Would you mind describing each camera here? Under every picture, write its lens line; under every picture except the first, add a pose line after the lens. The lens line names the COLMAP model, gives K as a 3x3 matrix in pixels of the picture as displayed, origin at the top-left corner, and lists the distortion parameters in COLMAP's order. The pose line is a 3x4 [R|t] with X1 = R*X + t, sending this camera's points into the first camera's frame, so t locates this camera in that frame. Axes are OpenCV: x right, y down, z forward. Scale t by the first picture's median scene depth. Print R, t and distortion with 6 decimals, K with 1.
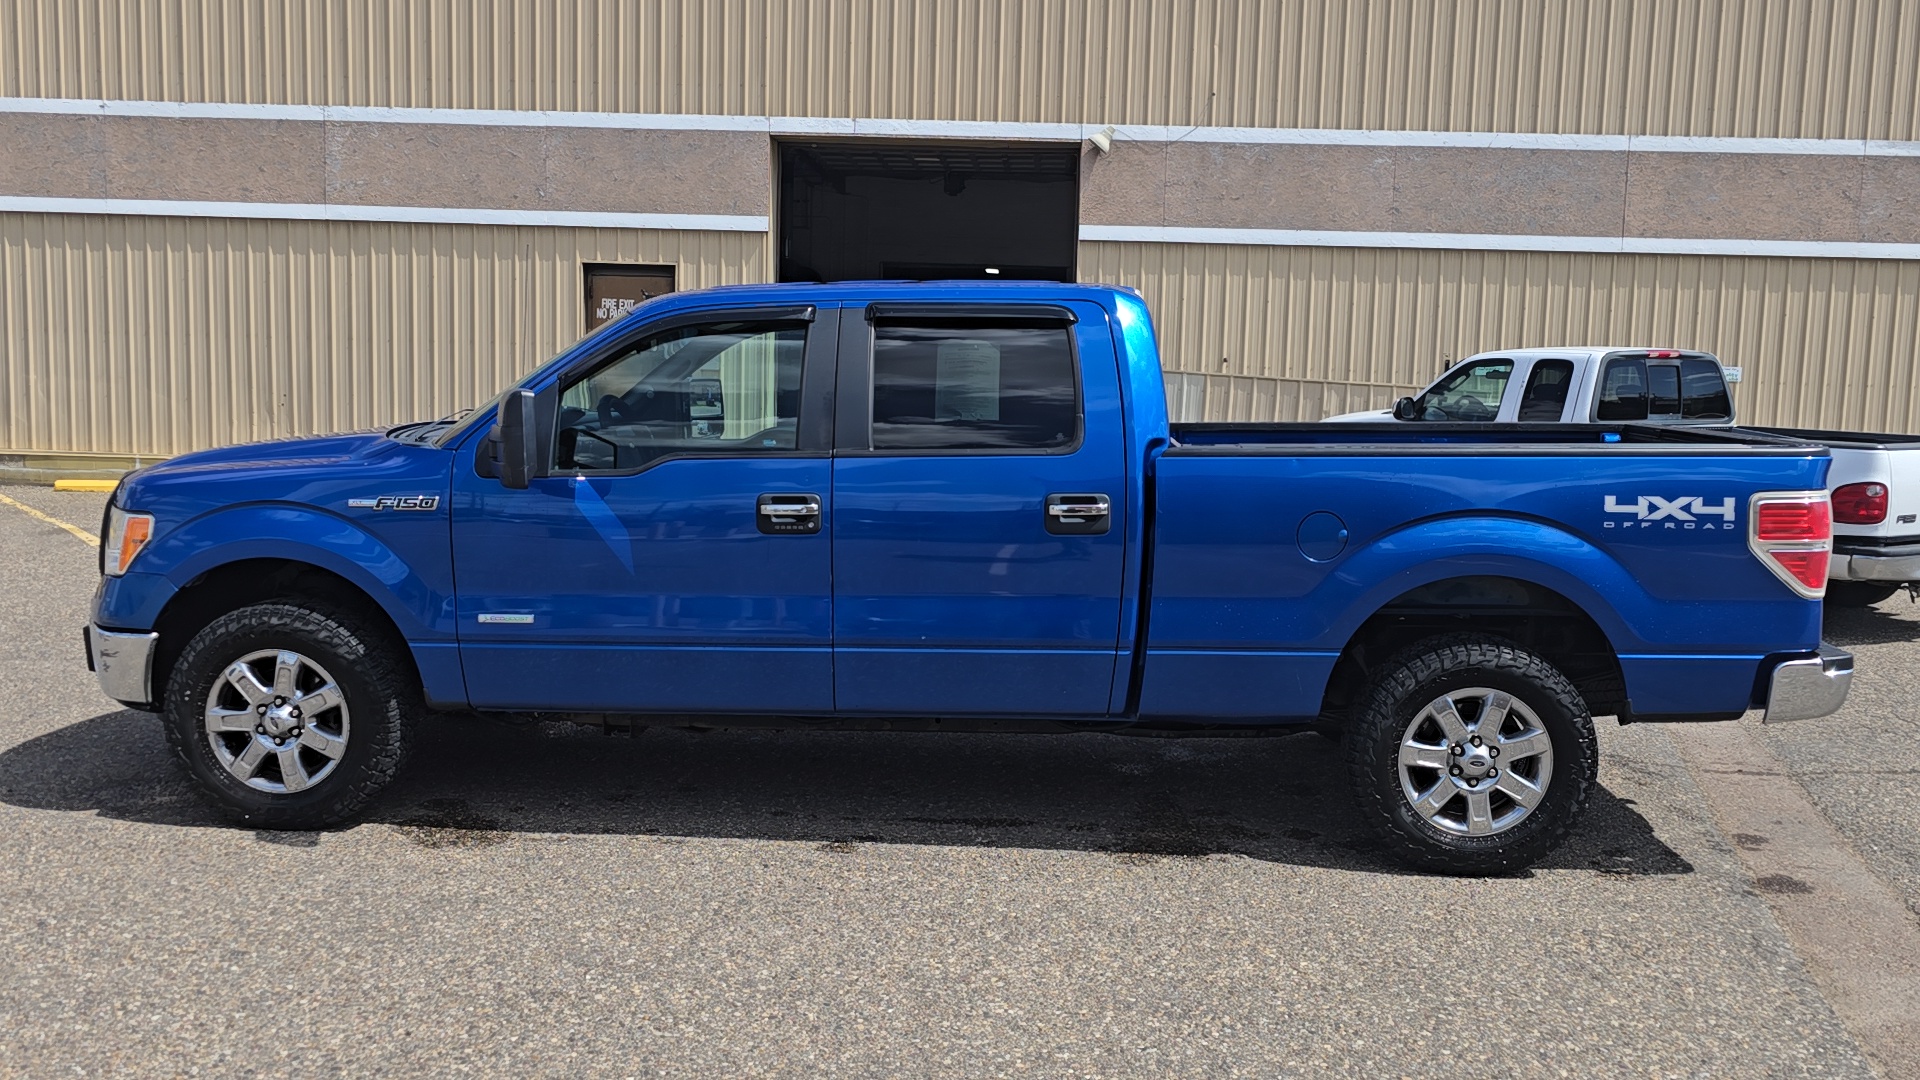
lens RADIAL K [[1593.4, 0, 970.9], [0, 1593.4, 542.2], [0, 0, 1]] dist [0.001826, 0.013286]
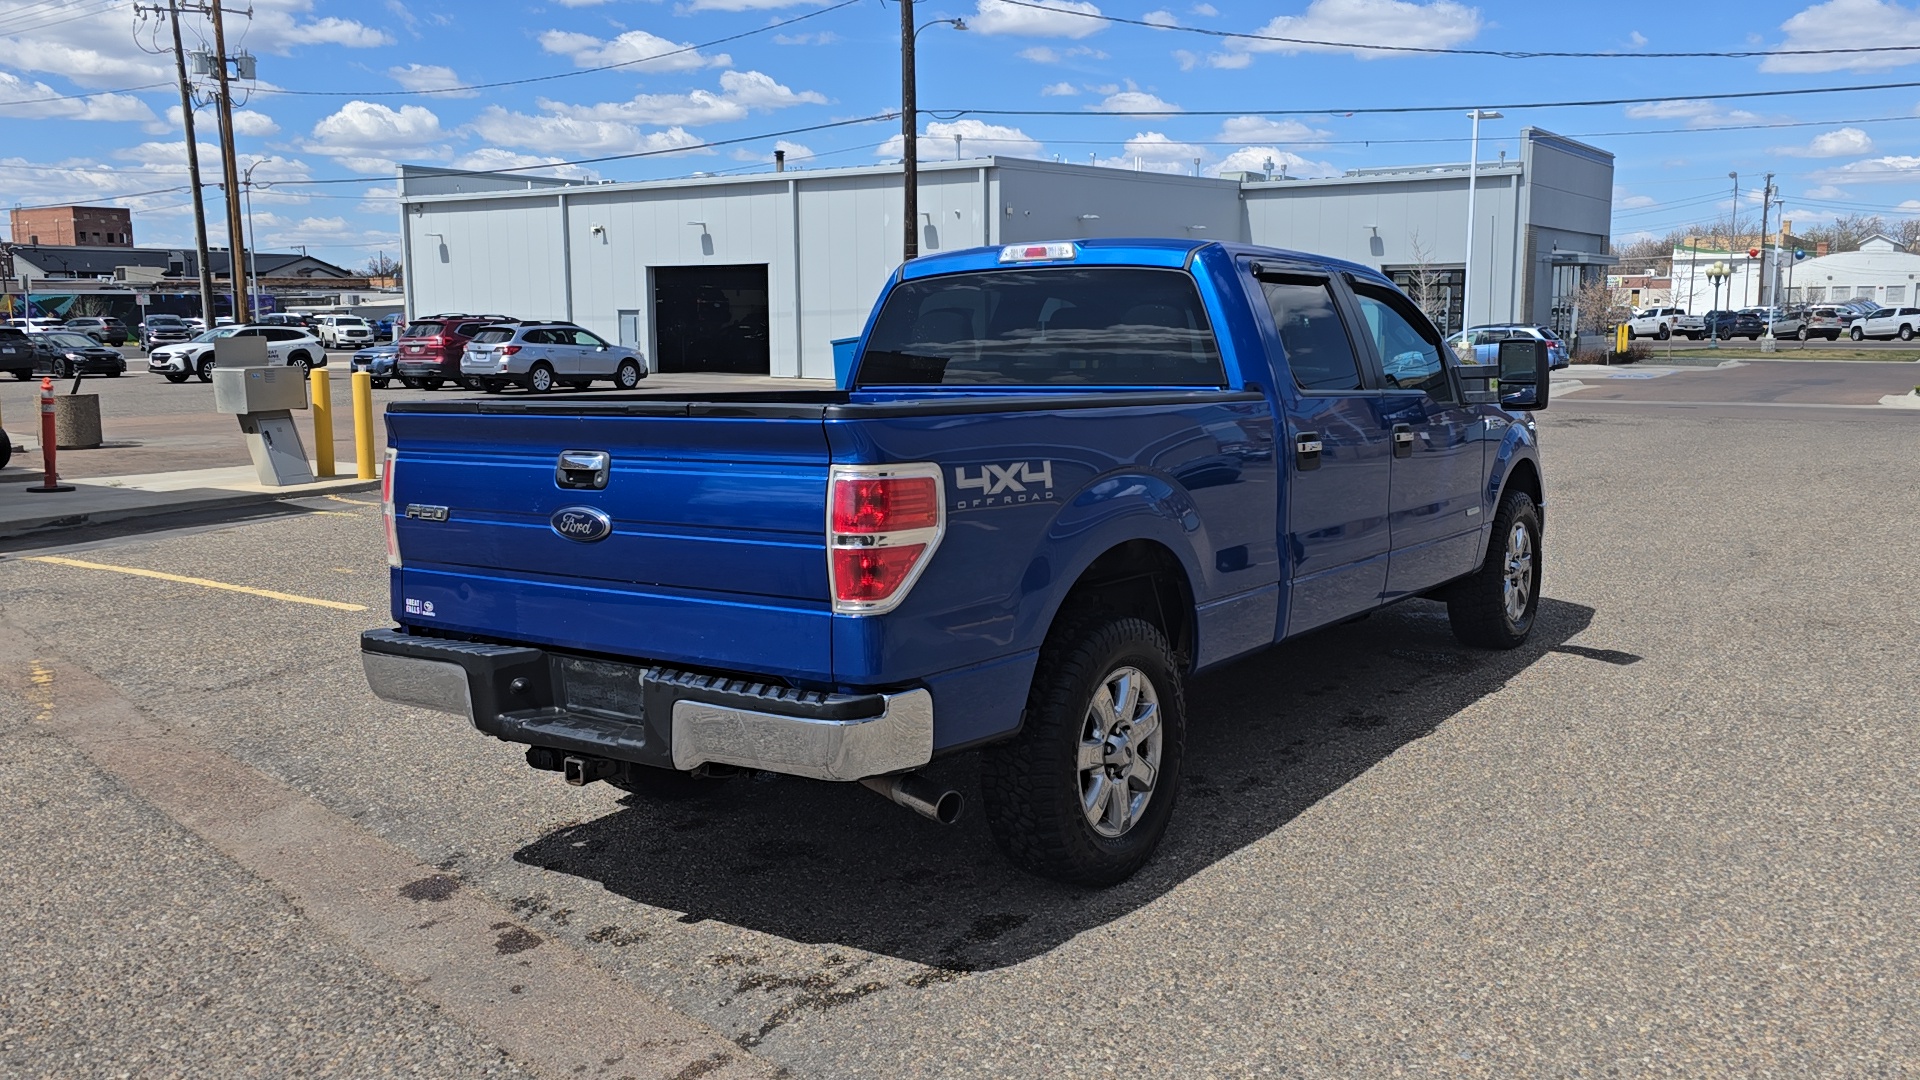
lens RADIAL K [[1593.4, 0, 971.2], [0, 1593.4, 544.5], [0, 0, 1]] dist [0.001826, 0.013286]
pose [[-0.529338, 0.098712, -0.842649, 1.080245], [-0.093393, 0.980393, 0.173516, -0.160297], [0.843255, 0.170546, -0.509740, 1.672717]]
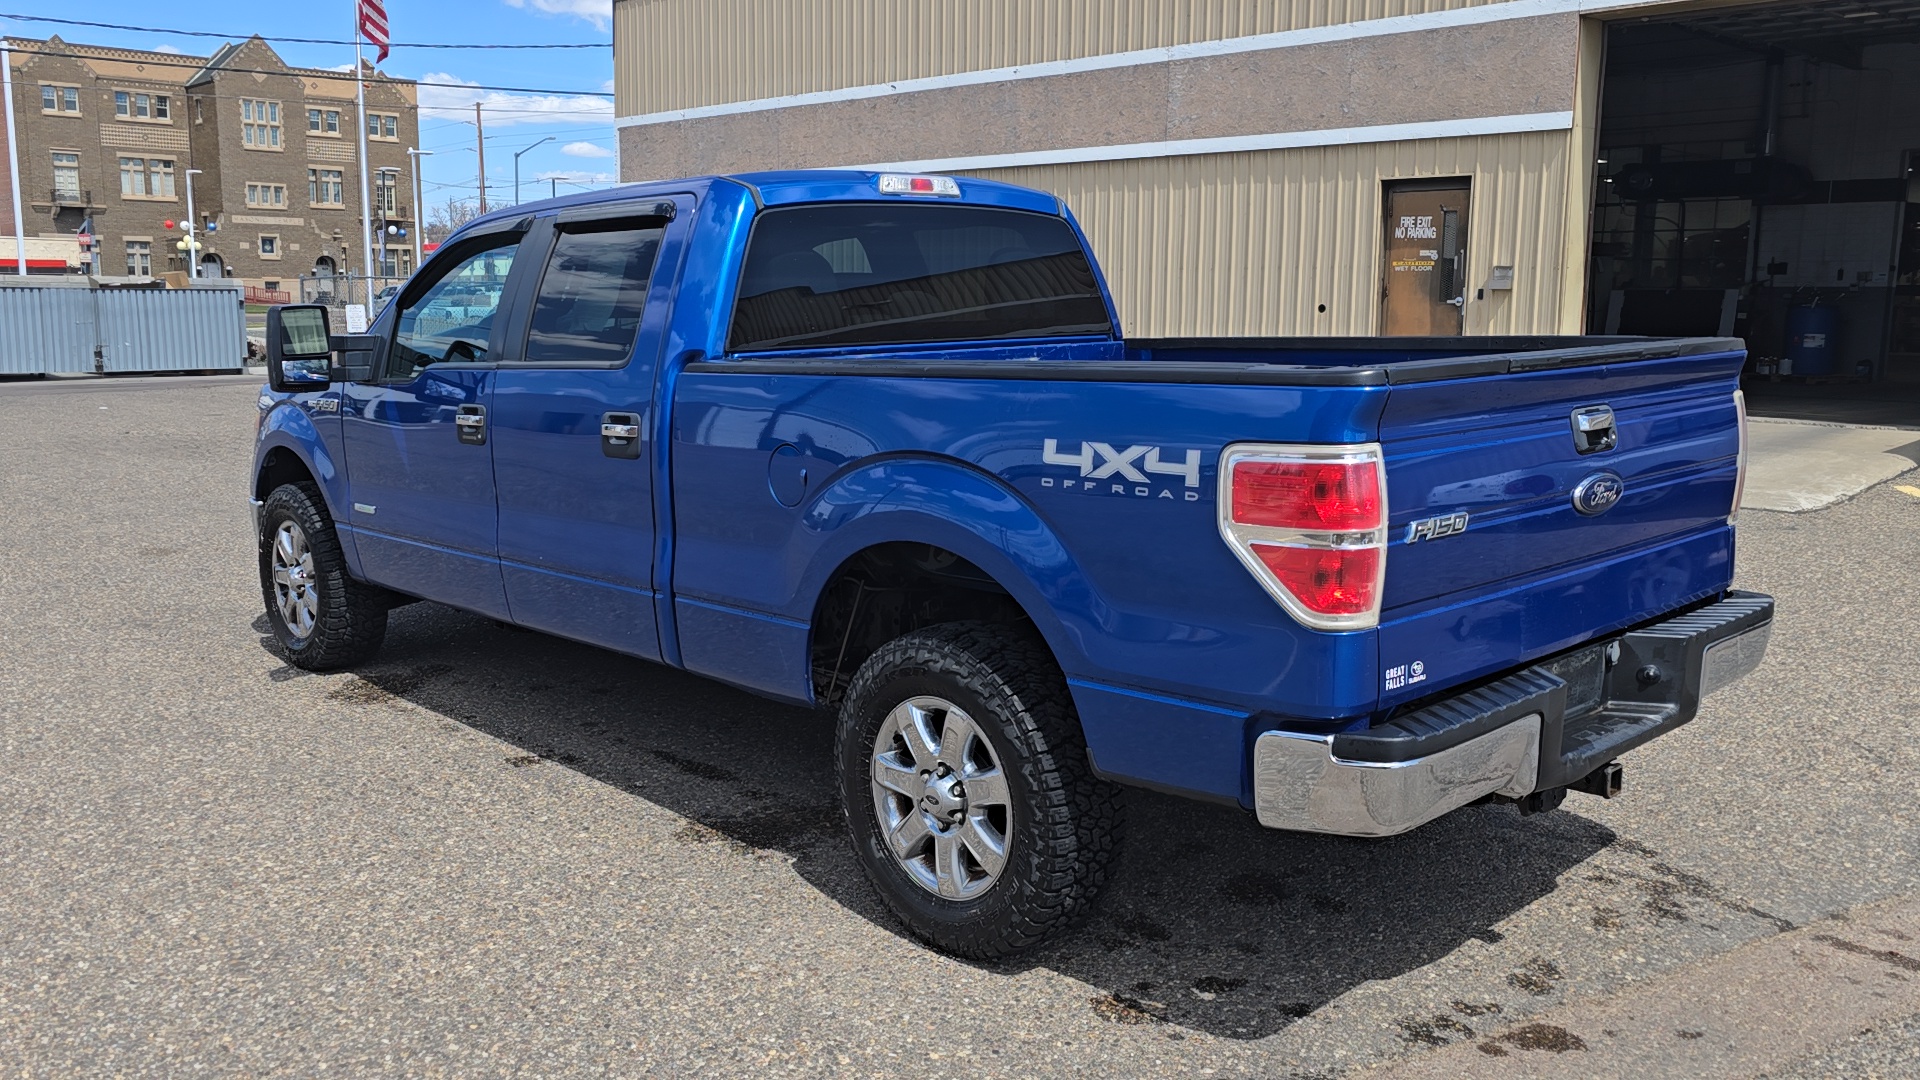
lens RADIAL K [[1593.4, 0, 977.5], [0, 1593.4, 539.8], [0, 0, 1]] dist [0.001826, 0.013286]
pose [[0.726047, 0.084655, -0.682414, 0.791598], [-0.057284, 0.996390, 0.062658, -0.025590], [0.685255, -0.006402, 0.728275, 0.465423]]
